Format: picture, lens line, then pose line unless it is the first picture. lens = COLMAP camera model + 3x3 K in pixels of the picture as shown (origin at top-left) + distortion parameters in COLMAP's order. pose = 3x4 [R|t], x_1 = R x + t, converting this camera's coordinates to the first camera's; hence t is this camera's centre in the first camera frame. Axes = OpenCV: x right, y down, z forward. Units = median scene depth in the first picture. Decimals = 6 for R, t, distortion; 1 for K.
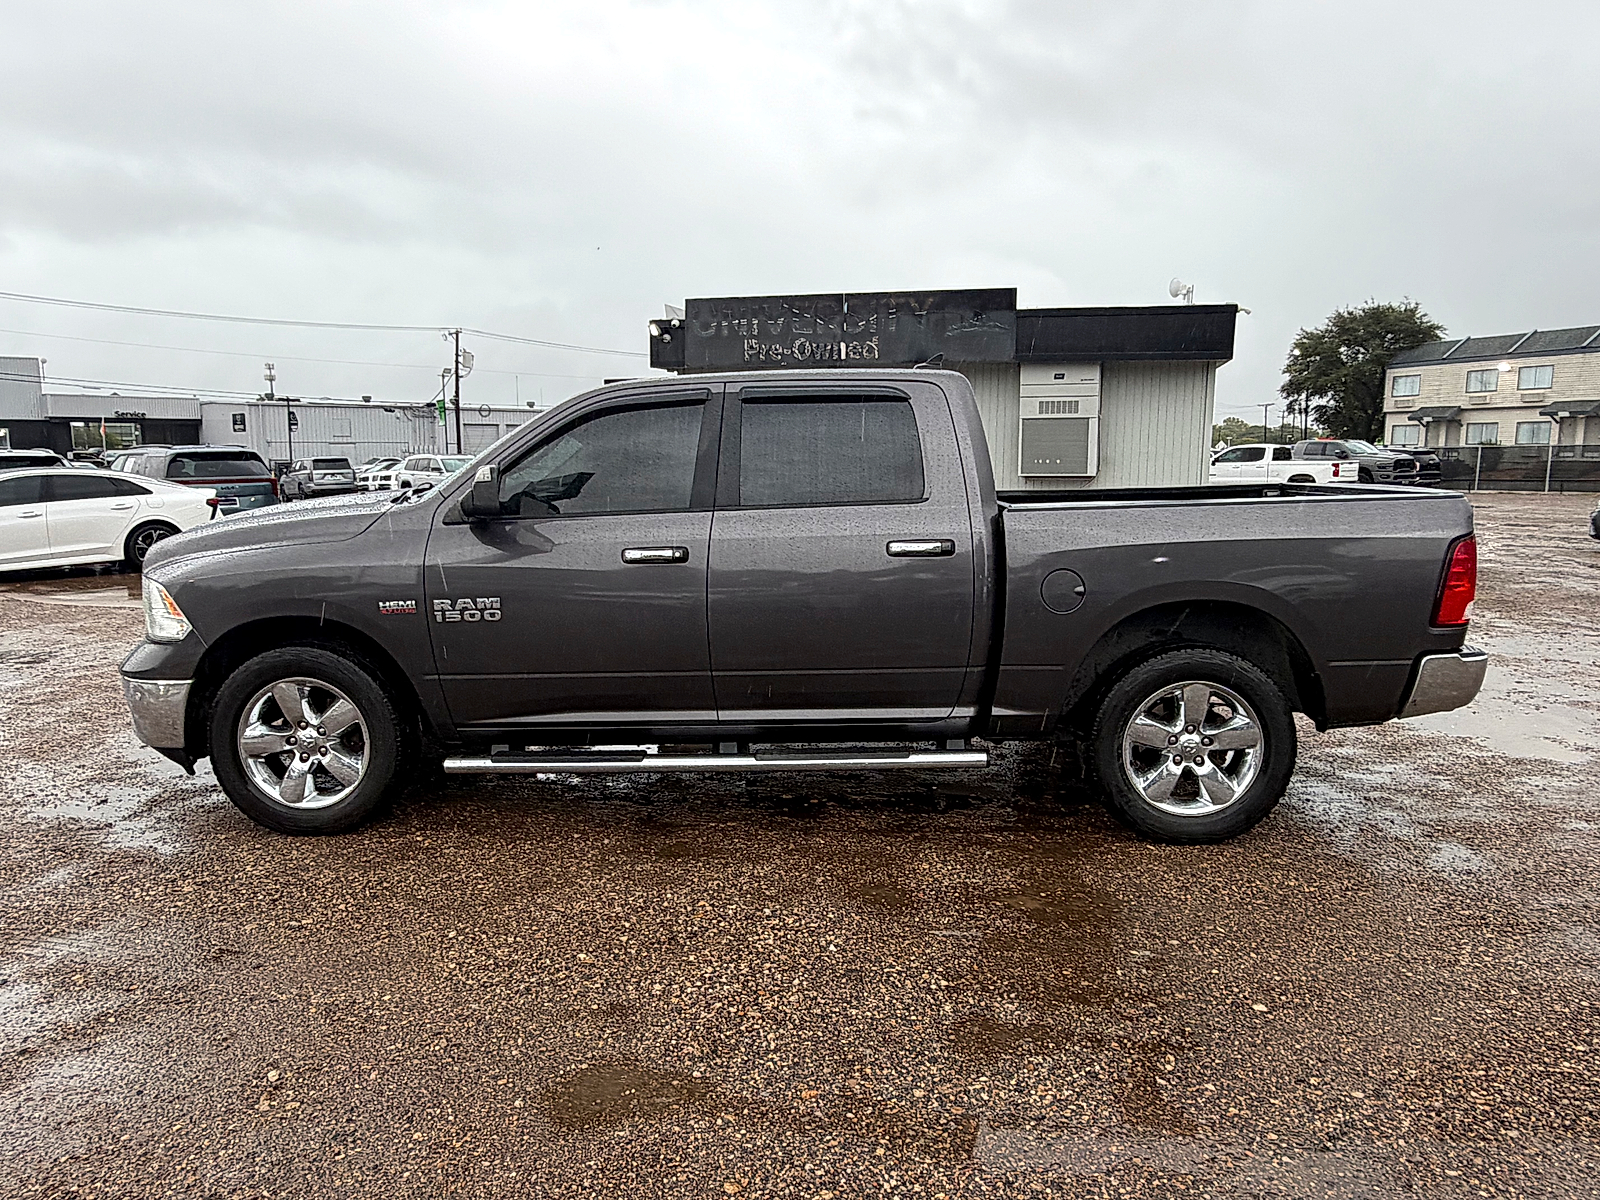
lens RADIAL K [[1118.2, 0, 800.0], [0, 1118.2, 600.0], [0, 0, 1]] dist [0.002129, 0.001362]
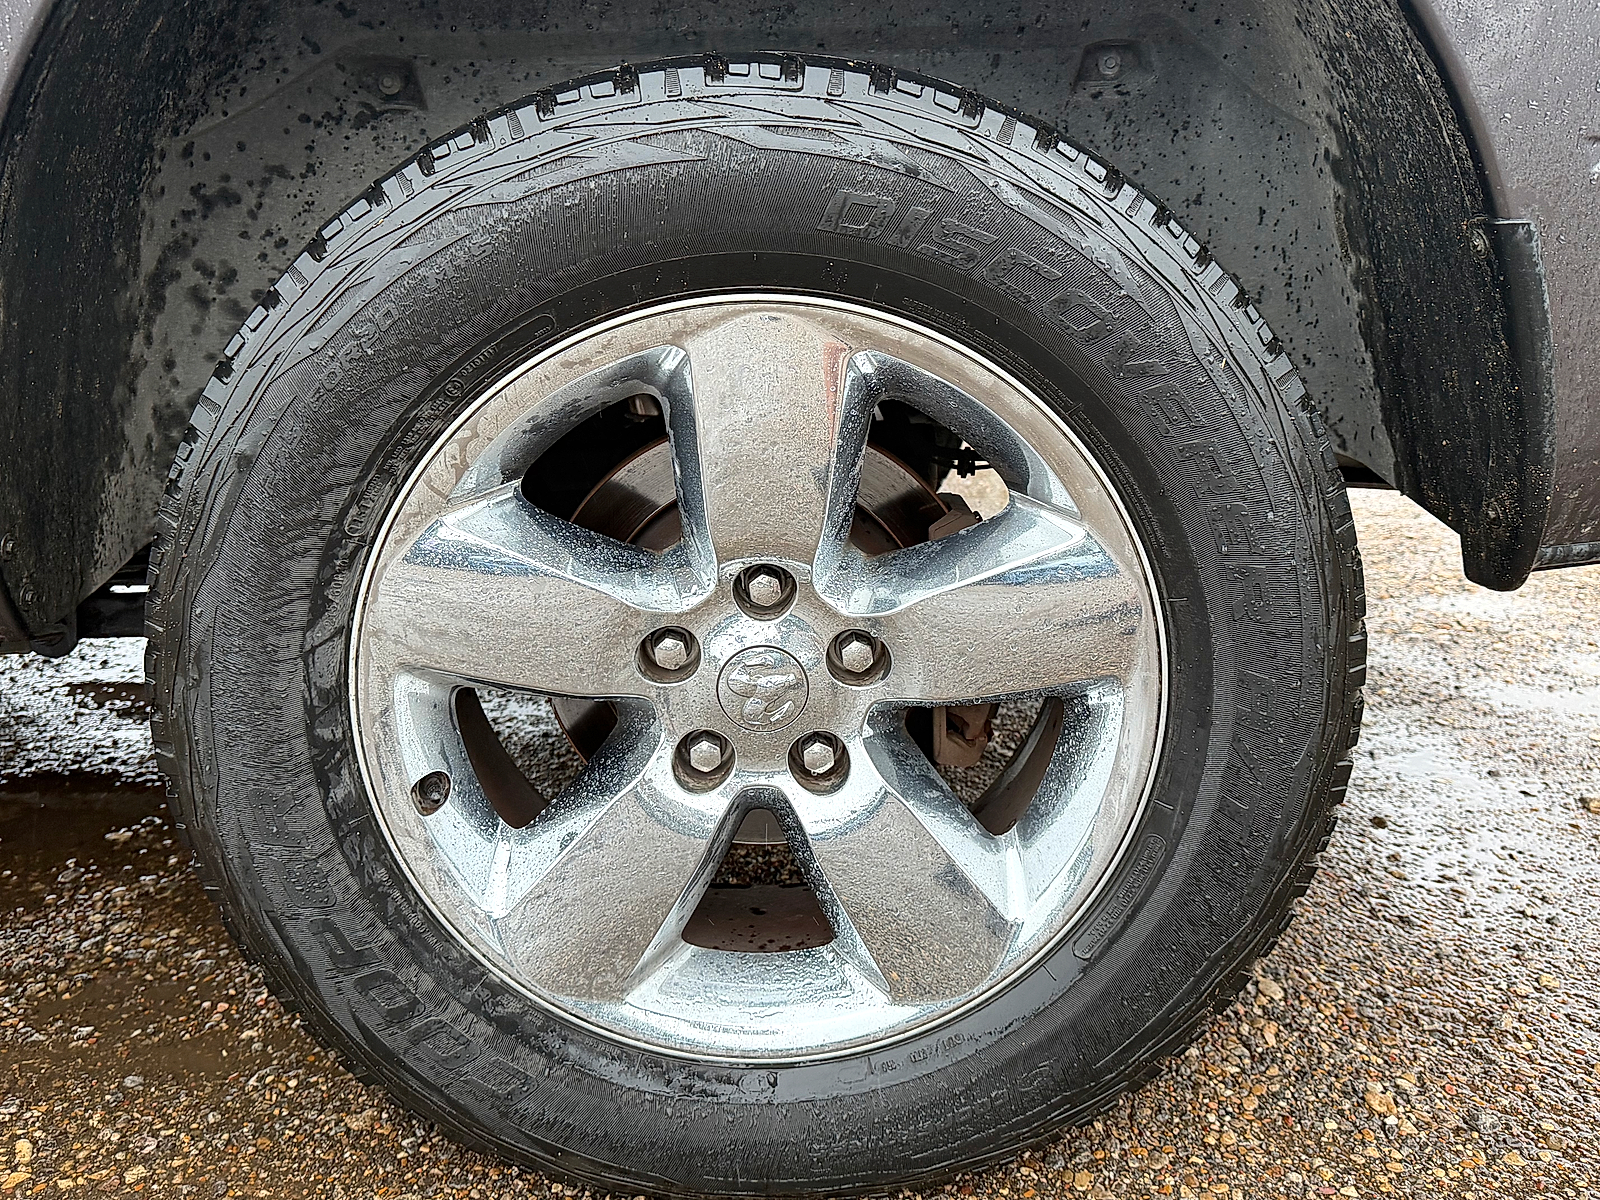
lens RADIAL K [[1367.7, 0, 800.0], [0, 1367.7, 600.0], [0, 0, 1]] dist [0.077468, 0.000709]
pose [[0.998590, -0.019272, 0.049466, 0.342428], [0.011014, 0.986714, 0.162093, 0.081762], [-0.051932, -0.161320, 0.985535, 0.784027]]
